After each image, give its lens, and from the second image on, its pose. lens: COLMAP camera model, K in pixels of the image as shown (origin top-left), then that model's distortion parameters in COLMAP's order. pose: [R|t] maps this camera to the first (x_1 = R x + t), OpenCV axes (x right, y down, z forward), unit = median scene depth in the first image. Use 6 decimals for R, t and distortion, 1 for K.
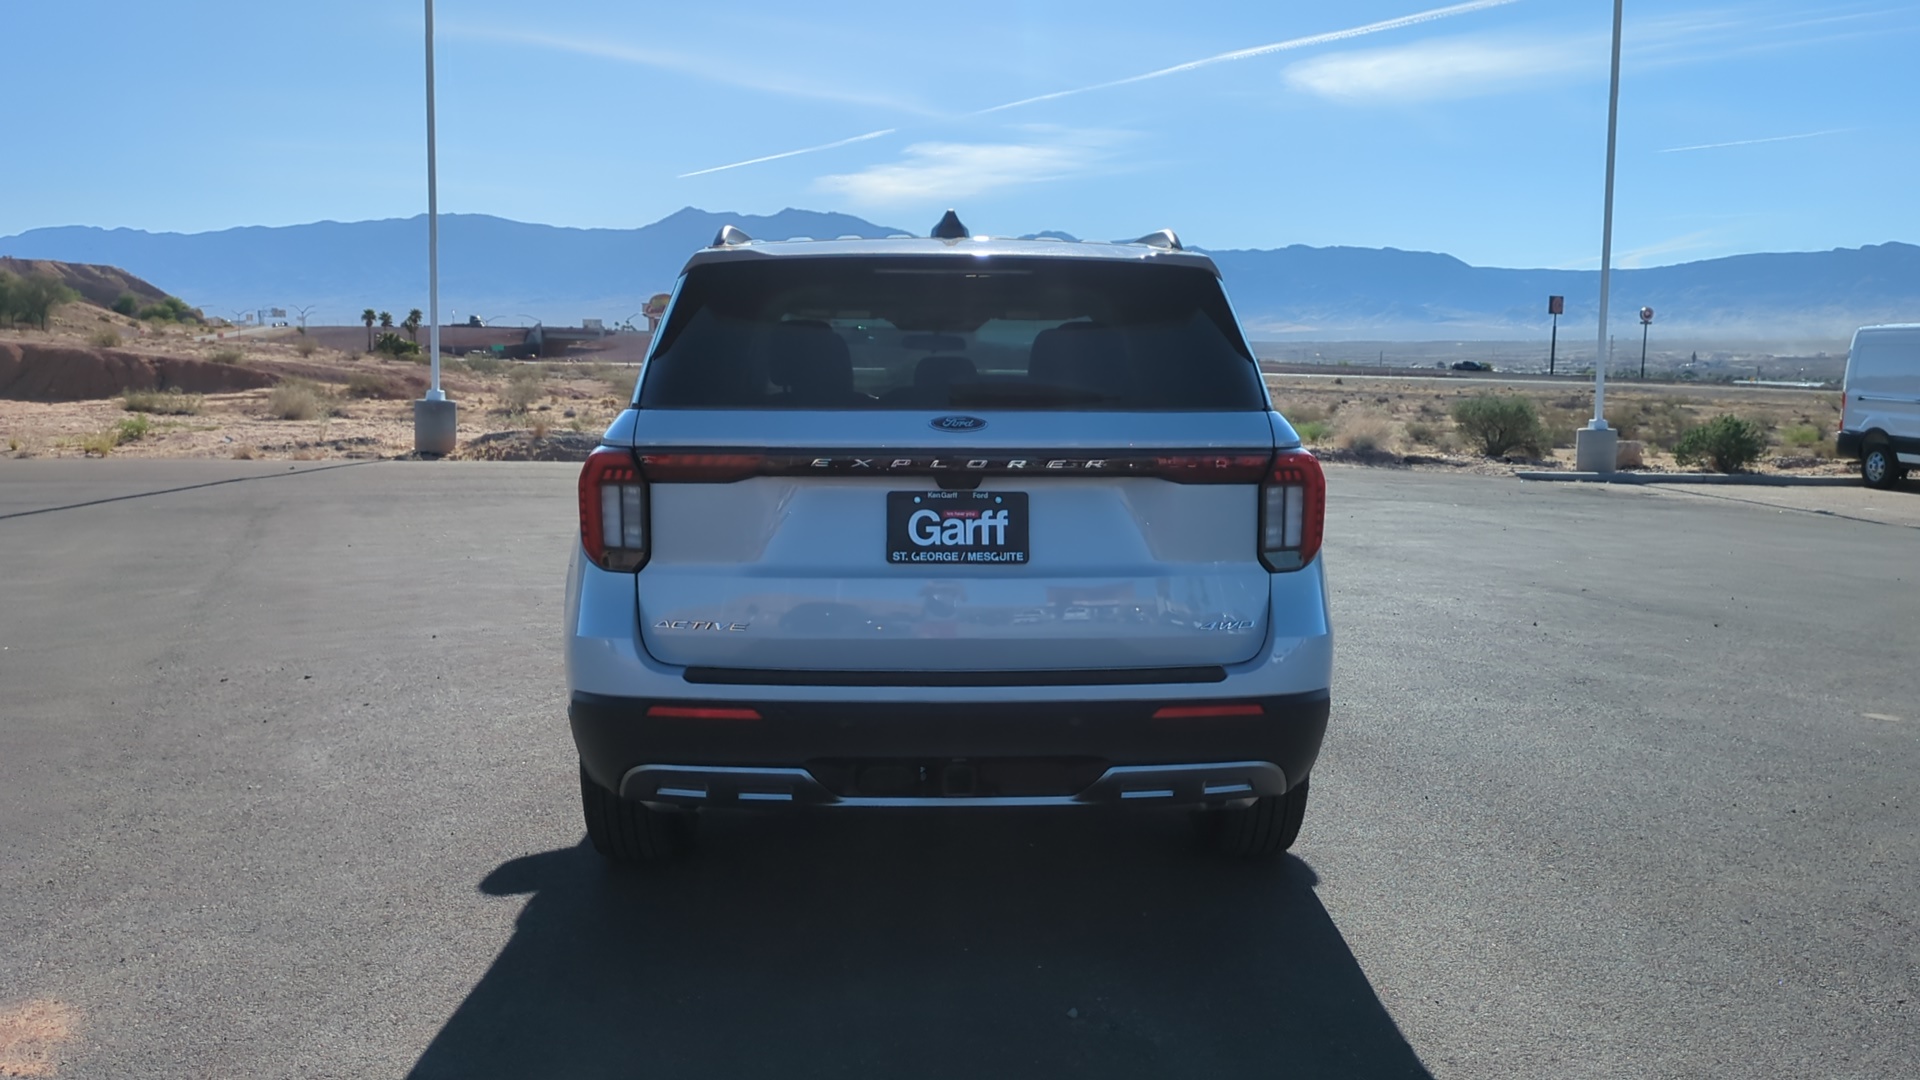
lens RADIAL K [[1659.3, 0, 976.1], [0, 1659.3, 539.1], [0, 0, 1]] dist [0.084507, -0.129909]
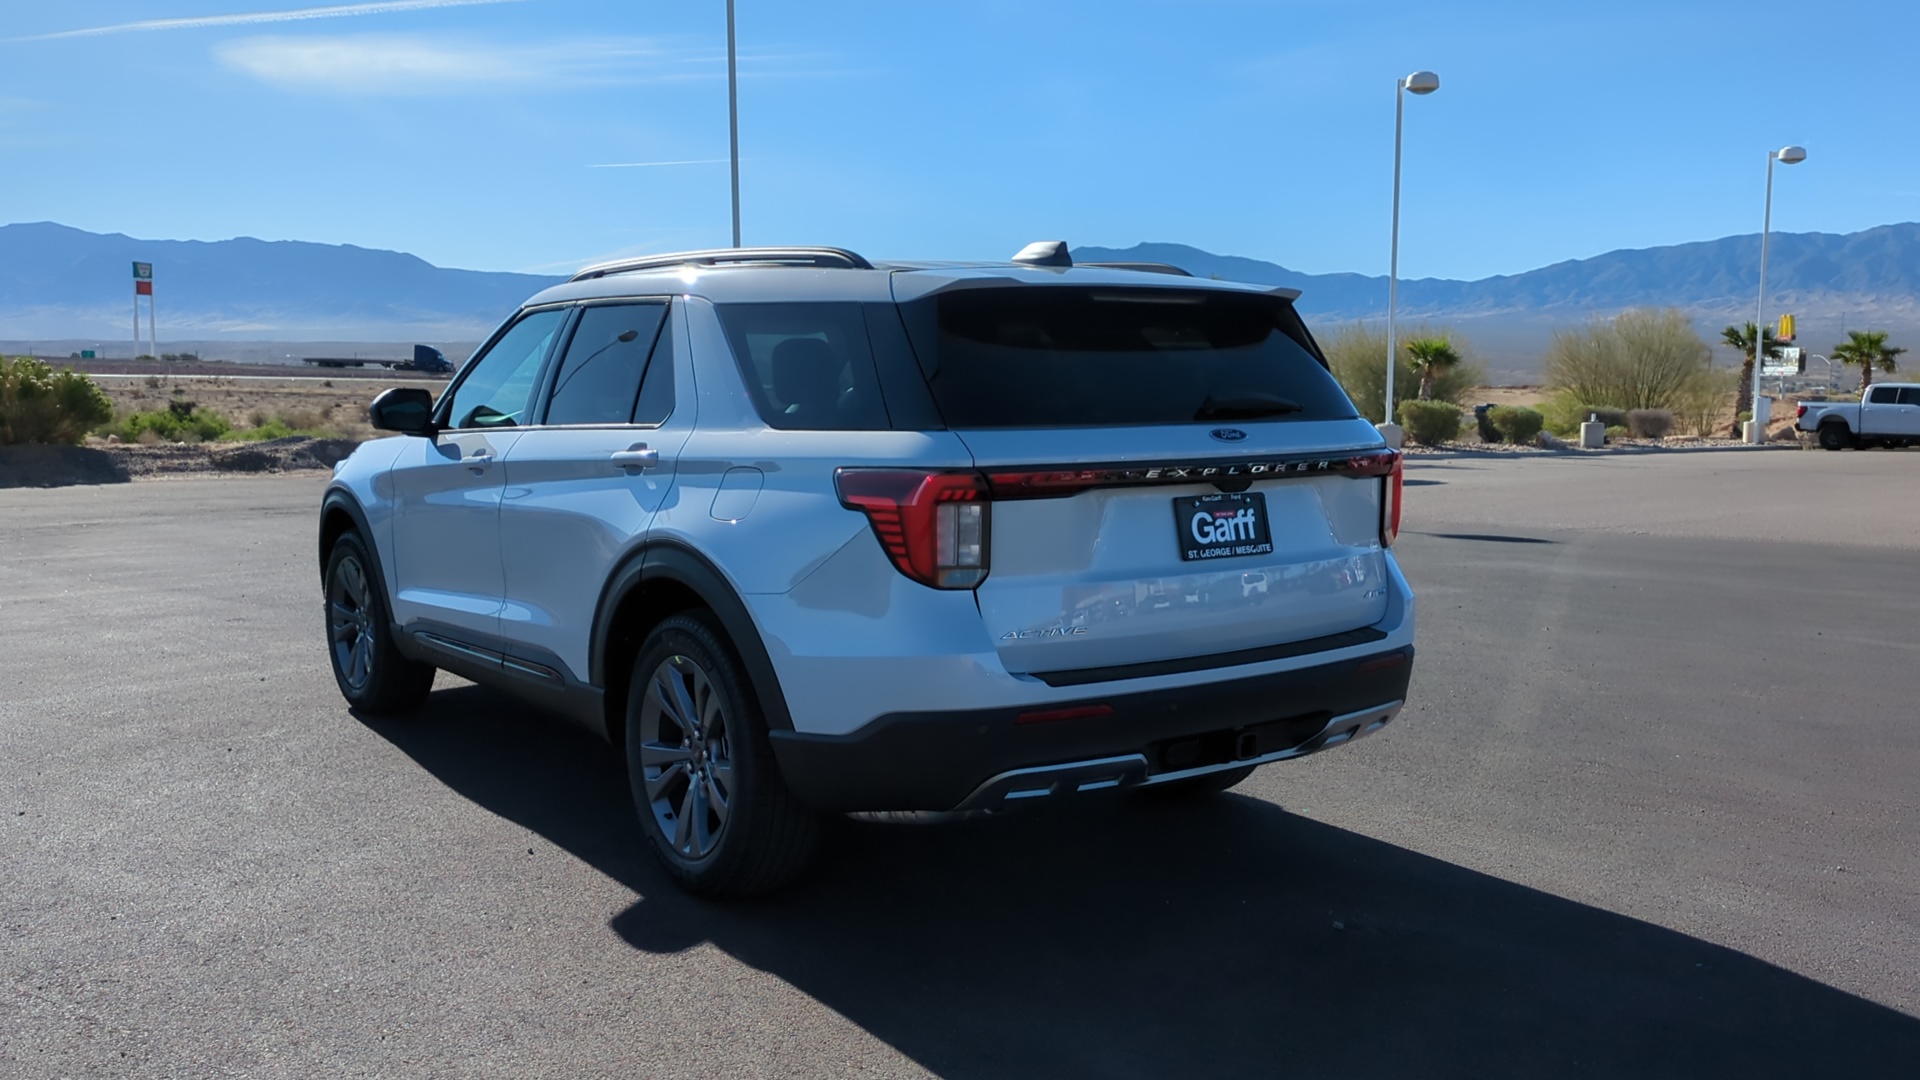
lens RADIAL K [[1659.3, 0, 976.1], [0, 1659.3, 539.1], [0, 0, 1]] dist [0.084507, -0.129909]
pose [[0.824739, -0.063621, 0.561924, -0.688738], [0.064116, 0.997764, 0.018863, -0.026373], [-0.561868, 0.020471, 0.826974, 0.130118]]
